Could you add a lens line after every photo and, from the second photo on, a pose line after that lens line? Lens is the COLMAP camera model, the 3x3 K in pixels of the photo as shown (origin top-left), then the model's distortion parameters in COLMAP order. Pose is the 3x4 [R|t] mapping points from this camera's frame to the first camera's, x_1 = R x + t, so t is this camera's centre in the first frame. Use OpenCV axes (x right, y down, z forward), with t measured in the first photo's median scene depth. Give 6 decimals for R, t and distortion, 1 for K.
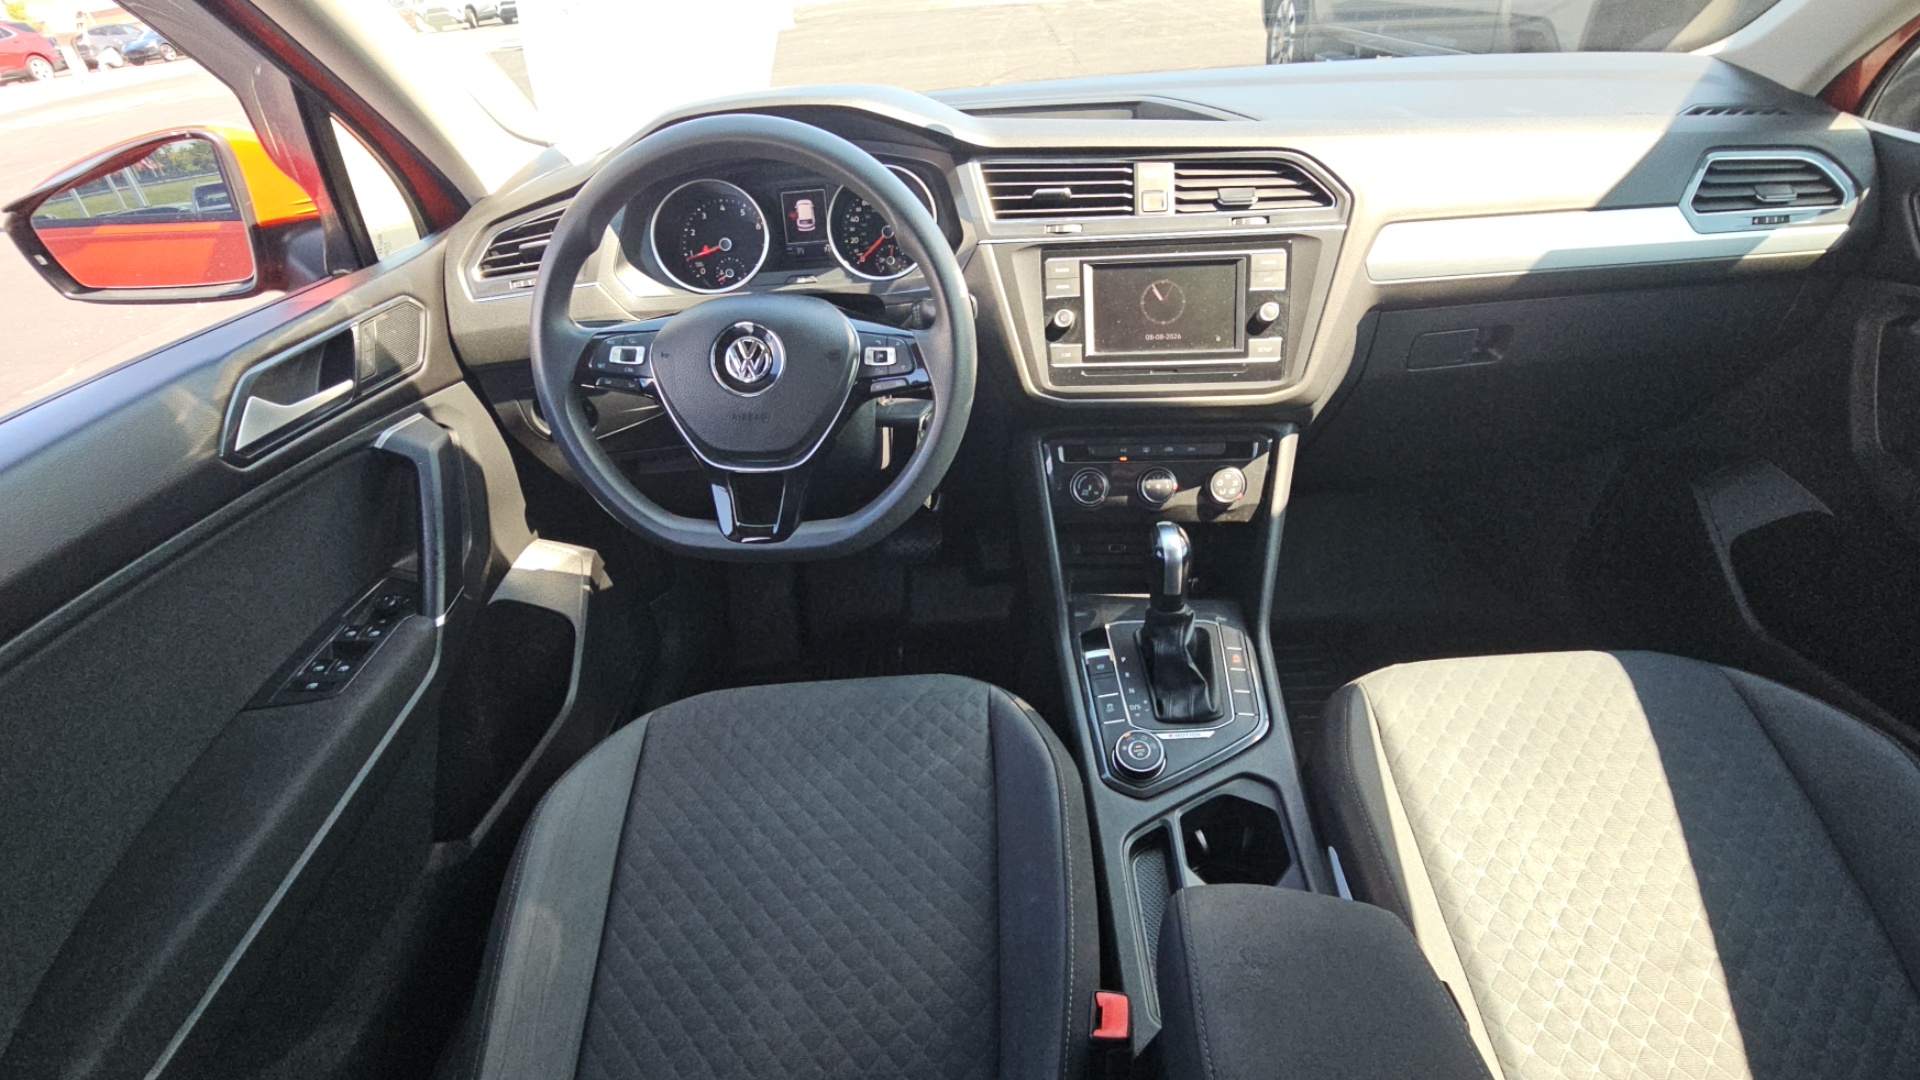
lens RADIAL K [[866.1, 0, 982.9], [0, 866.1, 545.0], [0, 0, 1]] dist [0.002621, -0.005537]
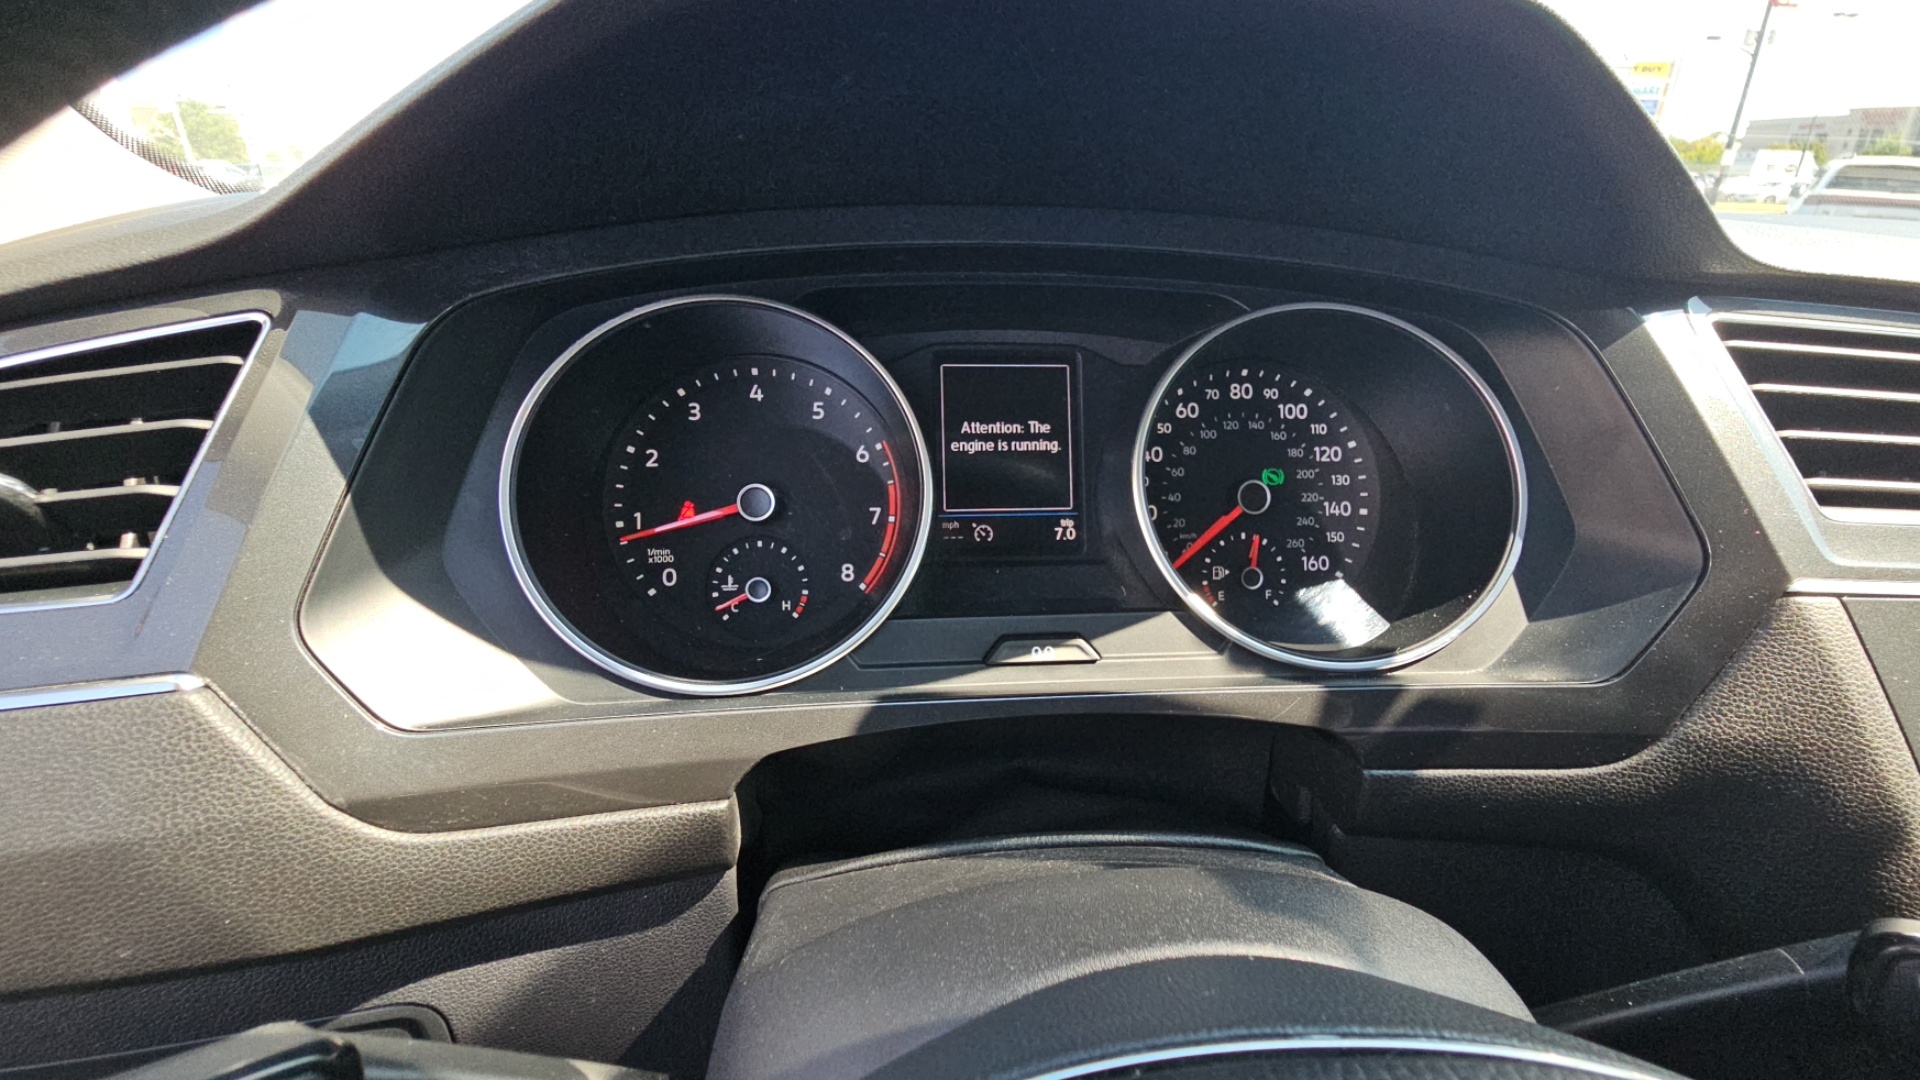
lens RADIAL K [[859.9, 0, 978.7], [0, 859.9, 546.7], [0, 0, 1]] dist [-0.001140, -0.000026]
pose [[0.990361, 0.054363, 0.127395, -0.291354], [-0.025024, 0.974848, -0.221462, -0.300412], [-0.136231, 0.216140, 0.966812, 0.785544]]
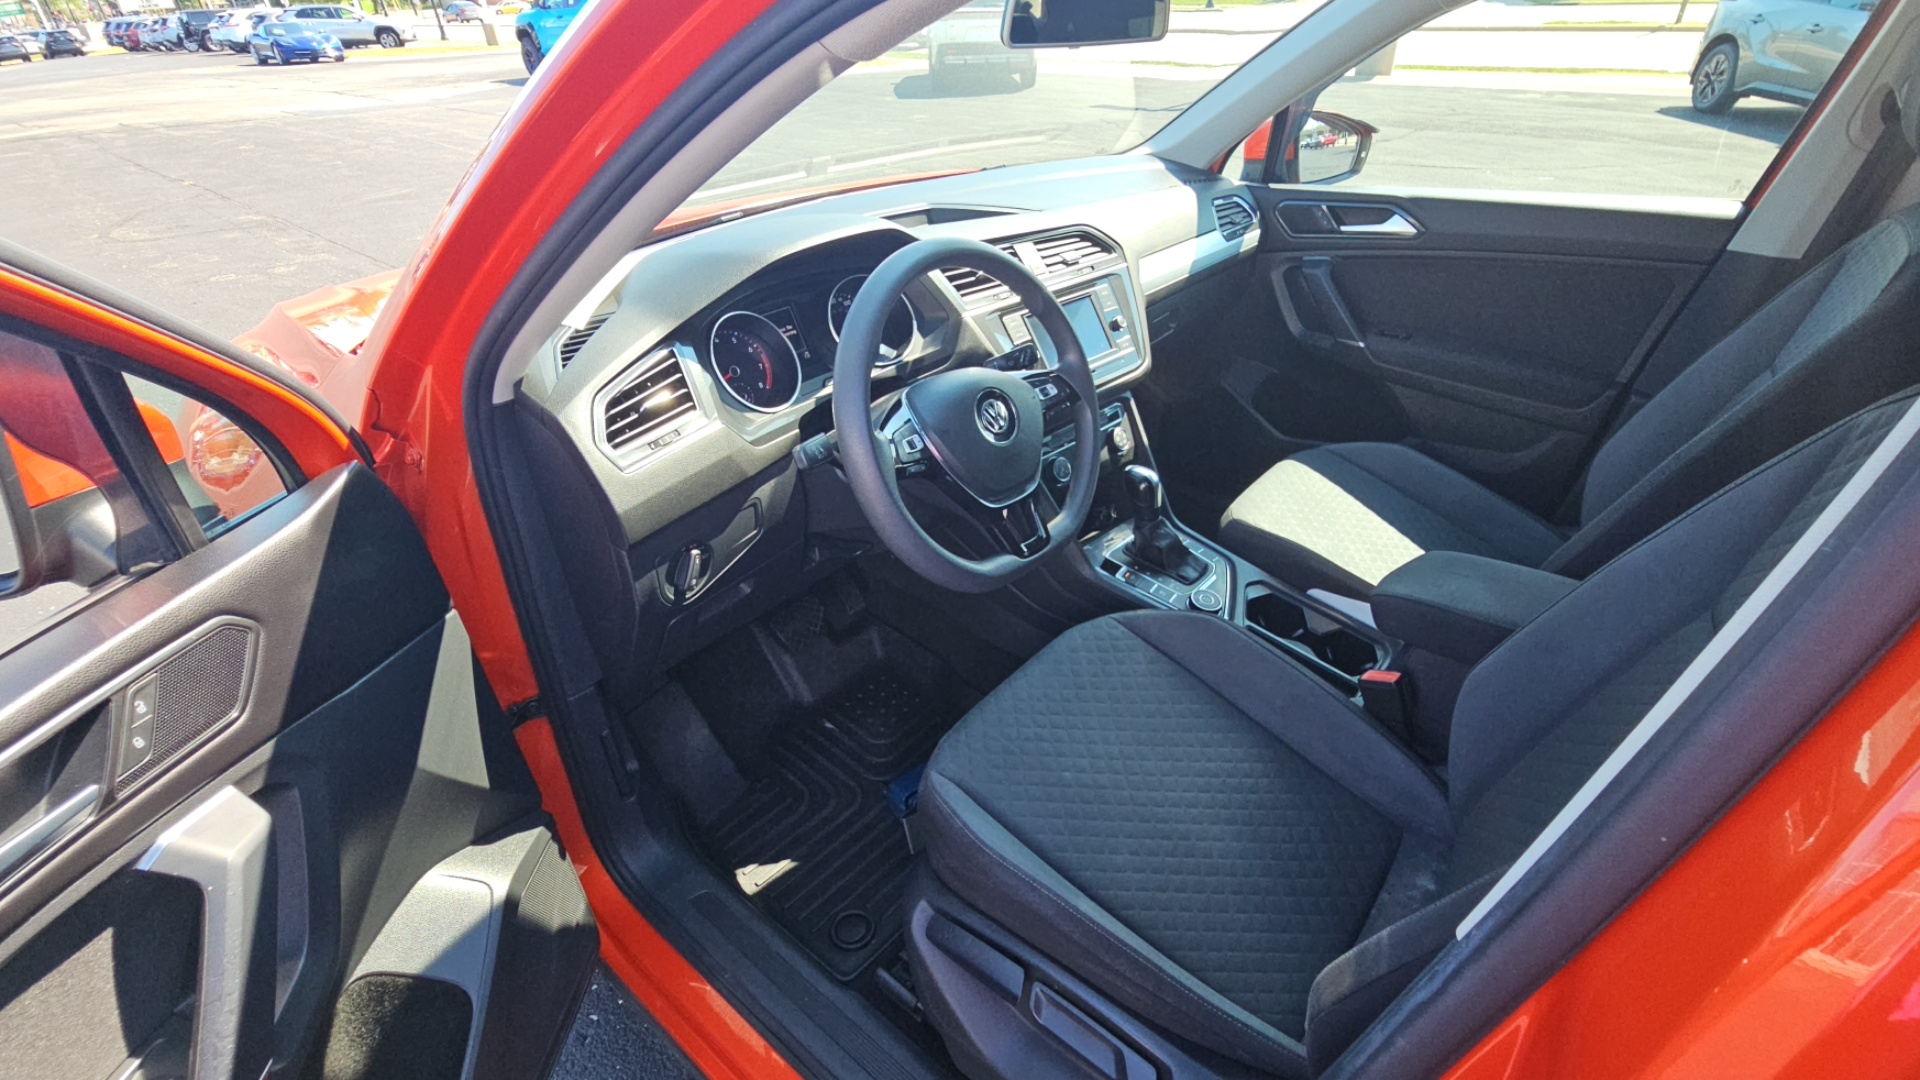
lens RADIAL K [[862.0, 0, 978.0], [0, 862.0, 536.9], [0, 0, 1]] dist [0.030365, -0.020913]
pose [[0.648556, -0.351351, 0.675224, -1.007192], [0.422615, 0.904013, 0.064477, -0.122605], [-0.633065, 0.243543, 0.734789, 0.103135]]
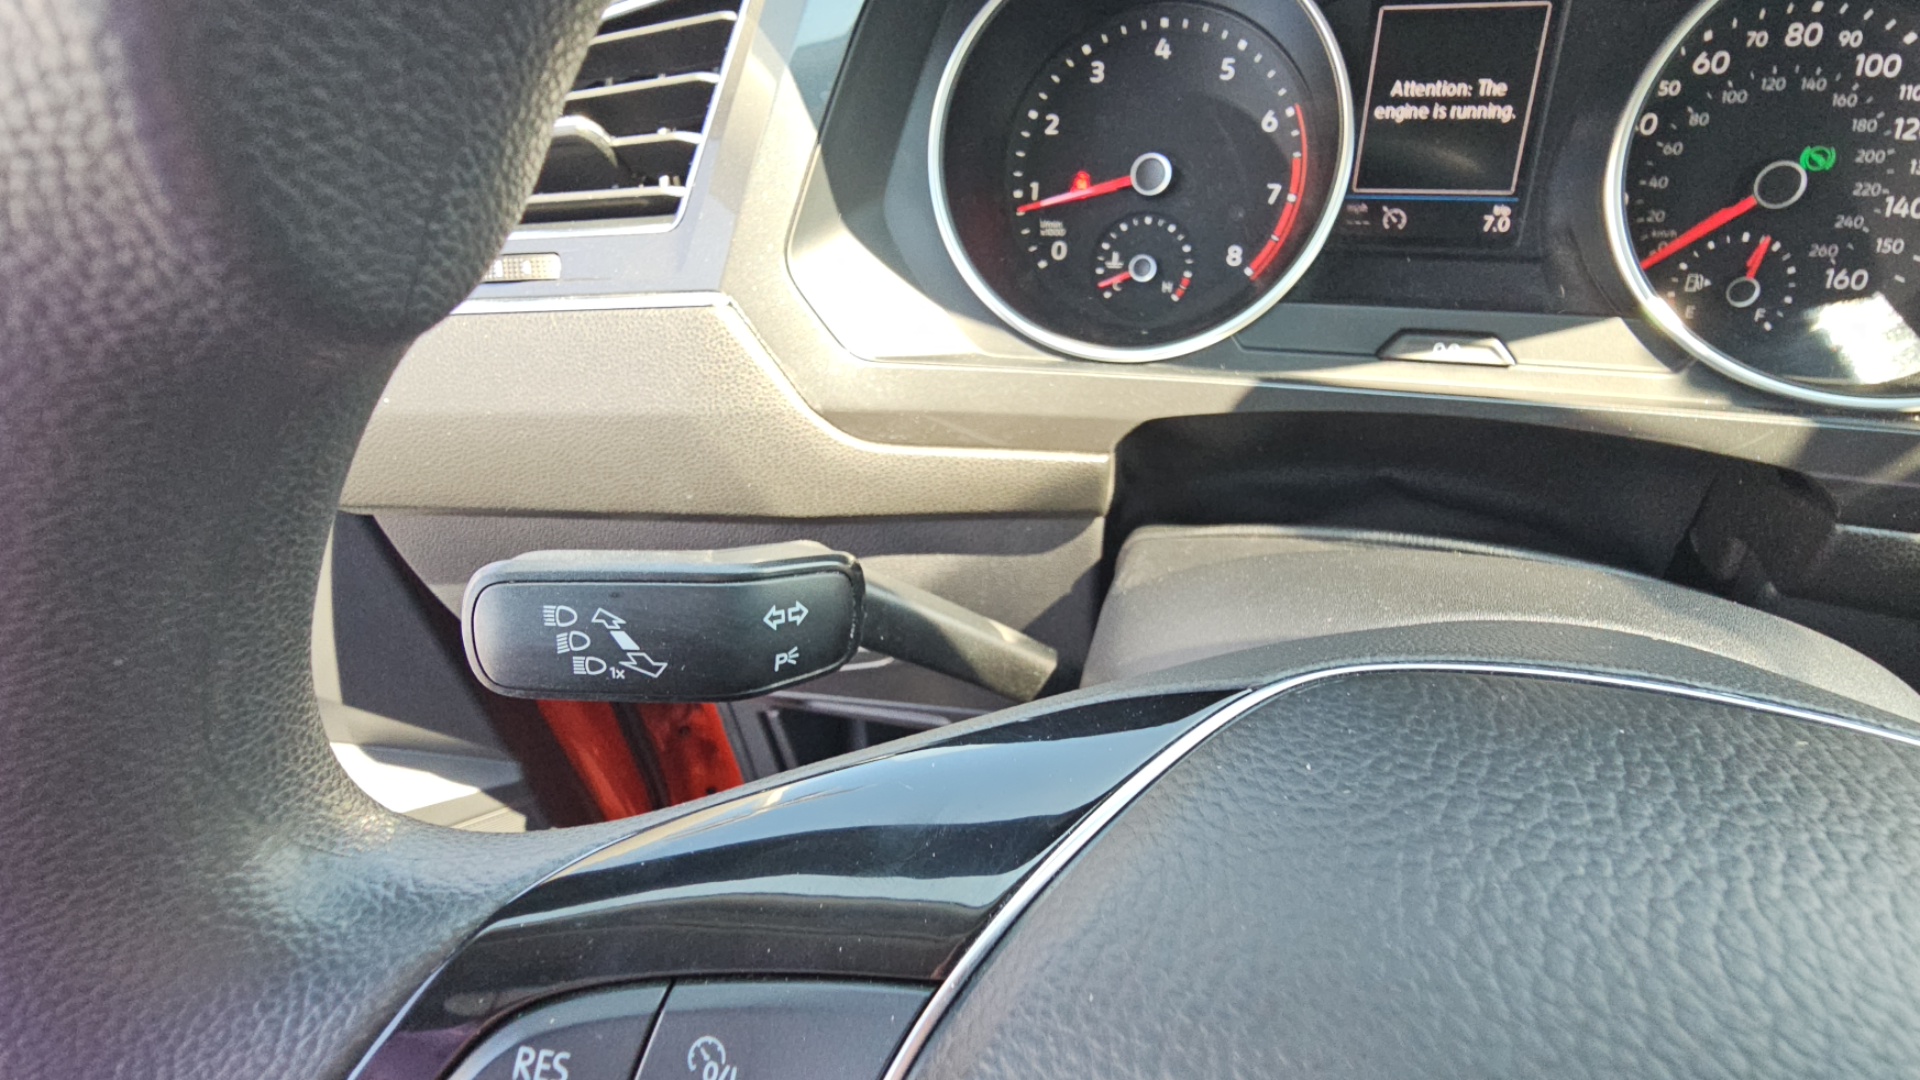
lens RADIAL K [[865.1, 0, 980.3], [0, 865.1, 542.0], [0, 0, 1]] dist [0.009431, -0.008895]
pose [[0.962370, 0.180585, -0.203057, -0.306448], [-0.157785, 0.979721, 0.123492, -0.281414], [0.221240, -0.086806, 0.971348, 0.769043]]
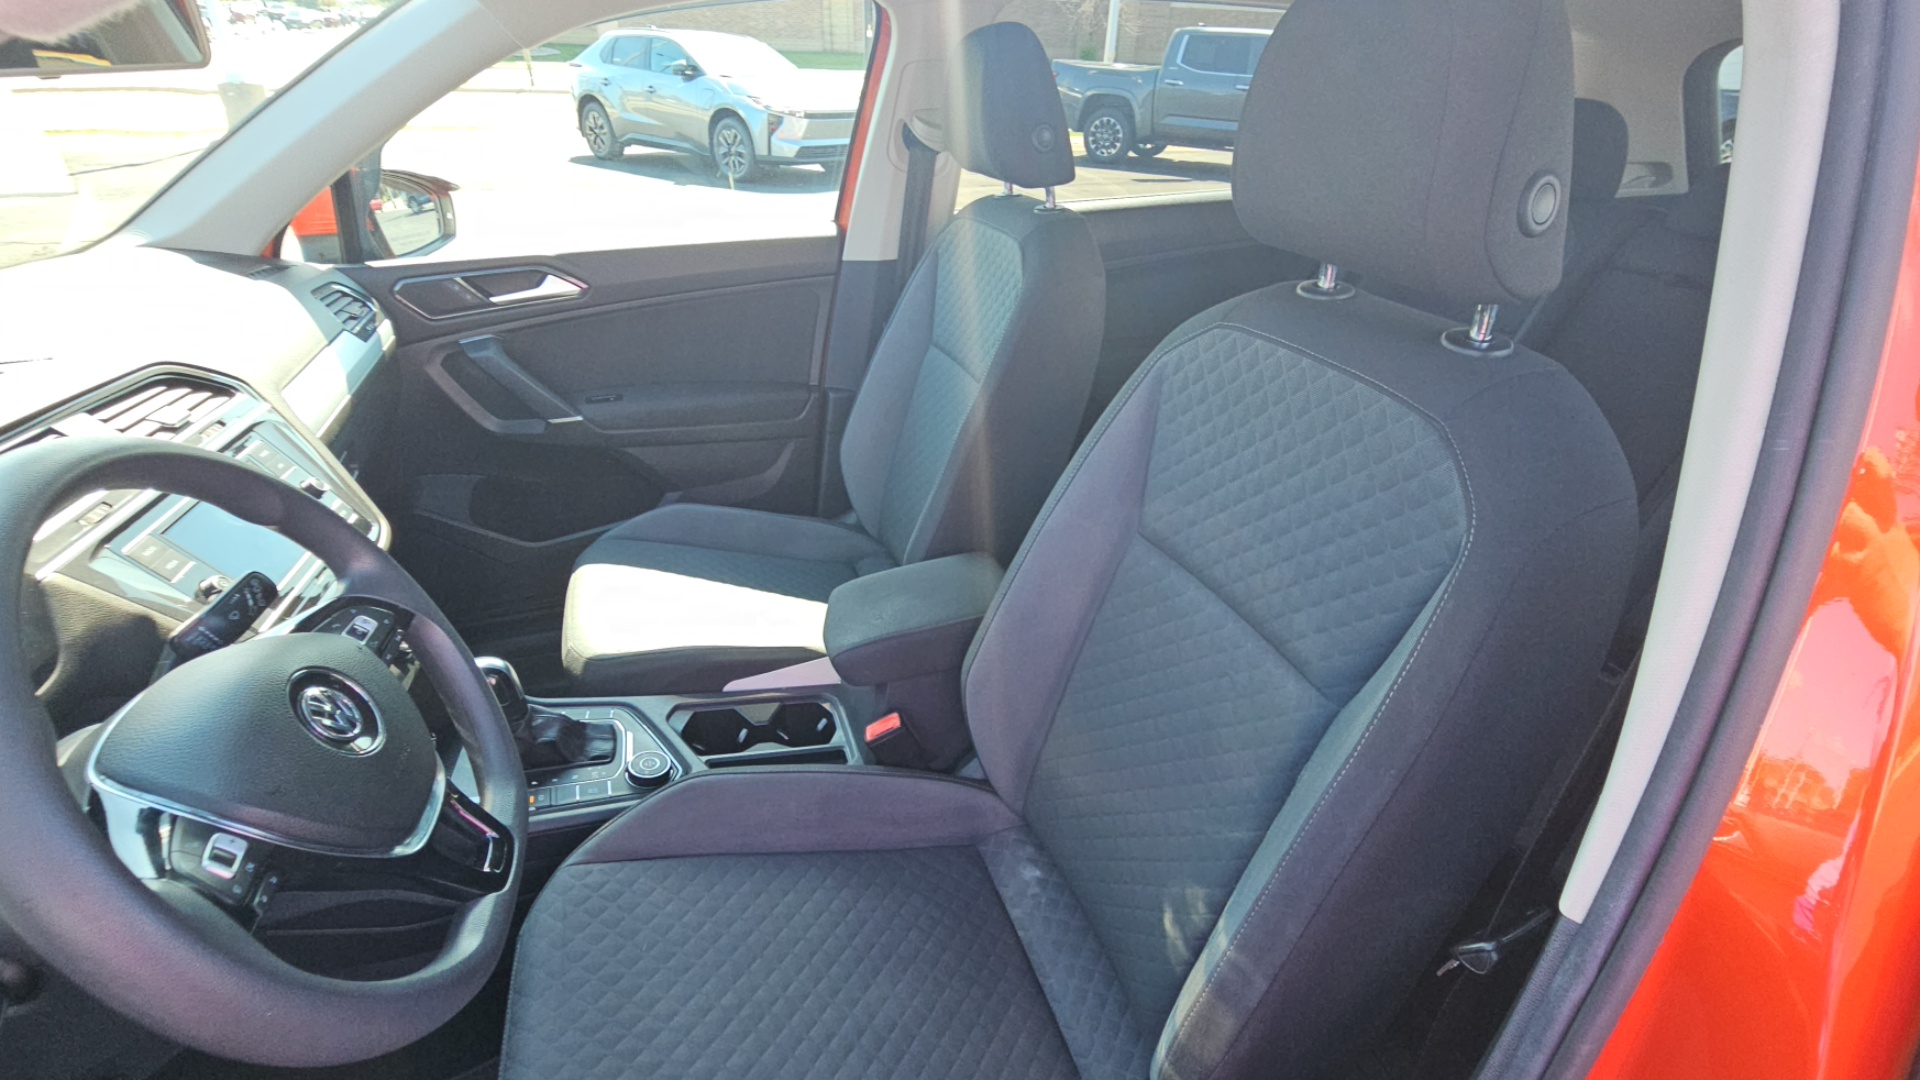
lens RADIAL K [[864.5, 0, 985.8], [0, 864.5, 543.4], [0, 0, 1]] dist [-0.002534, -0.000366]
pose [[-0.337008, -0.401998, 0.851365, -0.827559], [0.544869, 0.654174, 0.524571, -0.321154], [-0.767817, 0.640667, -0.001426, 0.420002]]
